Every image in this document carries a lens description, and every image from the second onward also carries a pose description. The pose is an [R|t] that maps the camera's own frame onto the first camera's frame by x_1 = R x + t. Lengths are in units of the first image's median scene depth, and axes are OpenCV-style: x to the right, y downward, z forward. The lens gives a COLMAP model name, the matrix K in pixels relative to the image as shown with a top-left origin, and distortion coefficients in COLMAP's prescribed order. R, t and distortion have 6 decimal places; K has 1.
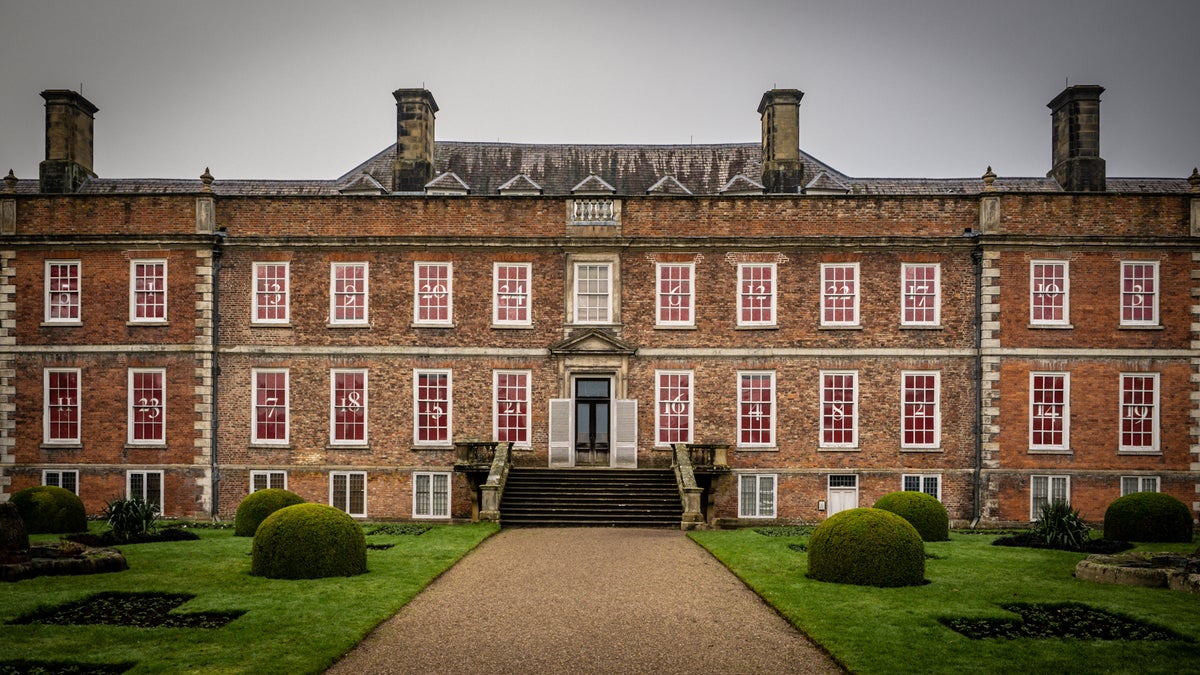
lens RADIAL K [[1537.1, 0, 601.4], [0, 1537.1, 463.6], [0, 0, 1]] dist [-0.002800, -0.015597]
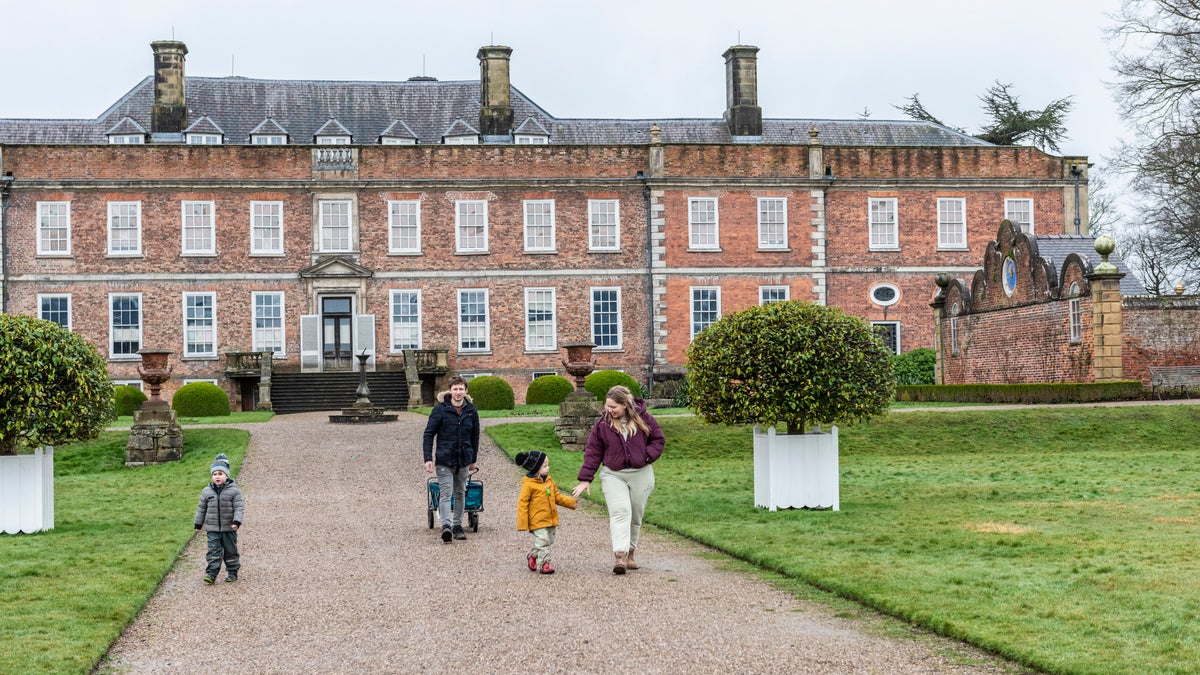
lens RADIAL K [[1539.0, 0, 555.9], [0, 1539.0, 337.9], [0, 0, 1]] dist [-0.027558, 0.060064]
pose [[0.990223, -0.021933, 0.137755, -0.002389], [0.025014, 0.999473, -0.020669, 0.004846], [-0.137230, 0.023913, 0.990251, -0.201953]]
